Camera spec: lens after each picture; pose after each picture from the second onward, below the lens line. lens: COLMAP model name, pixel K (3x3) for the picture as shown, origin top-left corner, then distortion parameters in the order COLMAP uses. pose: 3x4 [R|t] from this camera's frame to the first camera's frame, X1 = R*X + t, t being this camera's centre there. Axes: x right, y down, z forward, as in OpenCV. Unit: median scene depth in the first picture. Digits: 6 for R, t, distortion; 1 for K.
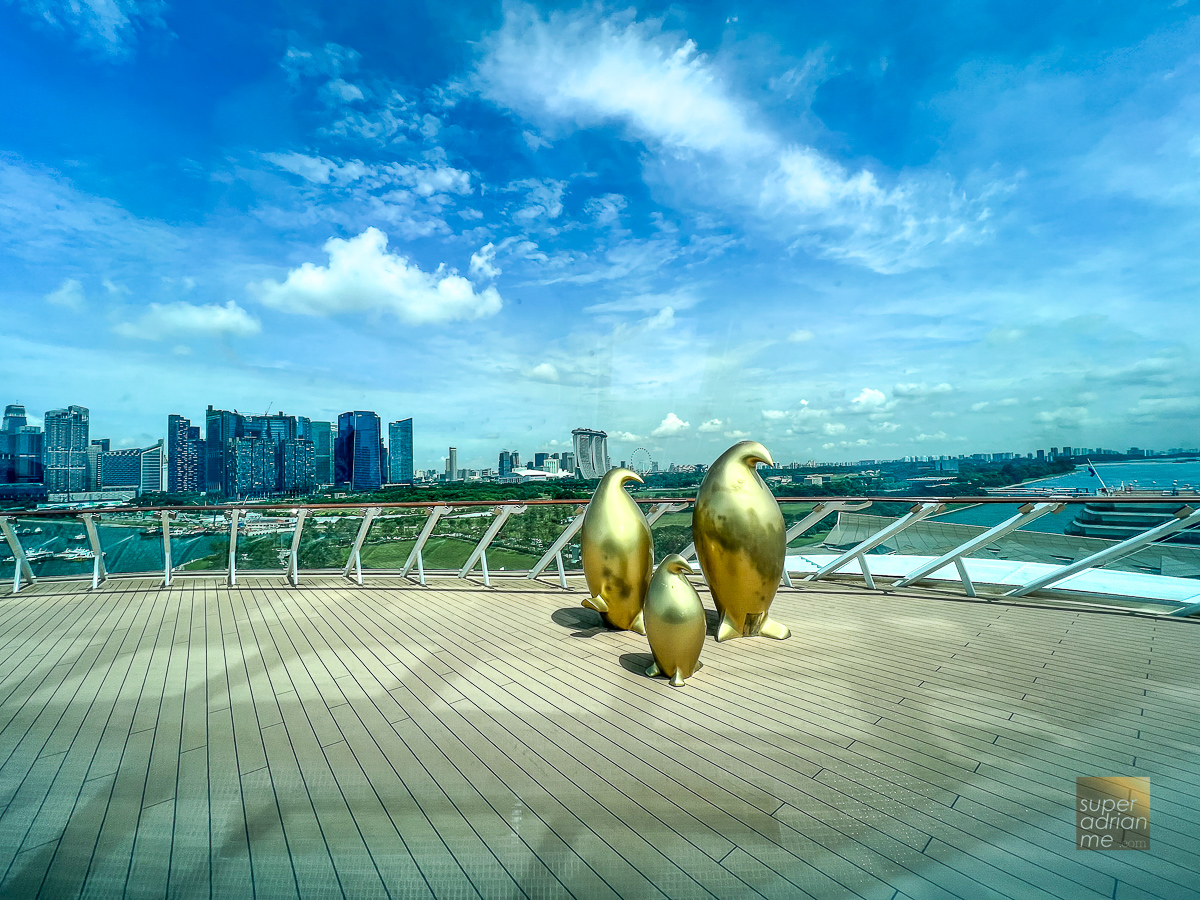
lens RADIAL K [[491.3, 0, 600.0], [0, 491.3, 450.0], [0, 0, 1]] dist [0.001031, 0.000007]
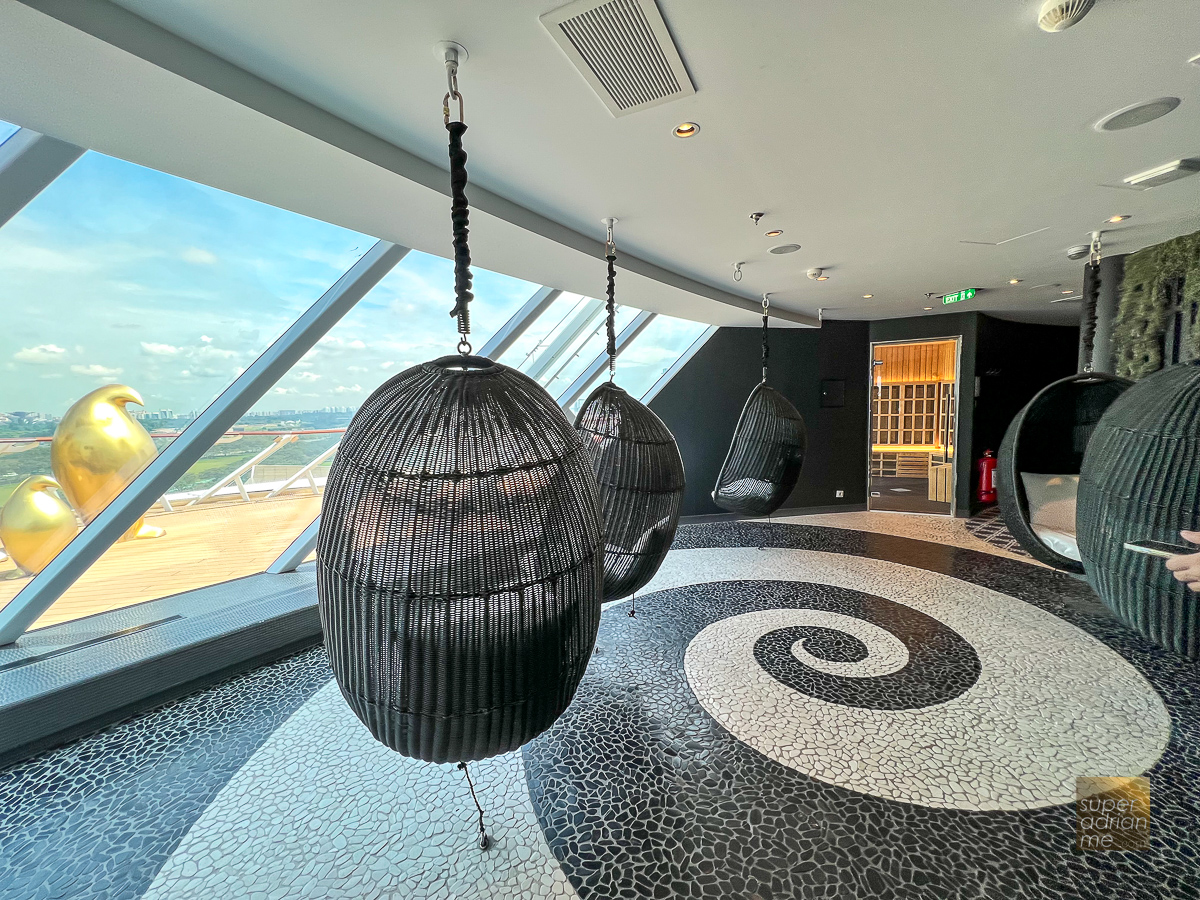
lens RADIAL K [[489.2, 0, 600.0], [0, 489.2, 450.0], [0, 0, 1]] dist [-0.000847, -0.000152]
pose [[0.481654, -0.054060, 0.874692, -0.184213], [-0.035893, 0.996041, 0.081324, 0.004182], [-0.875626, -0.070565, 0.477807, -0.622062]]
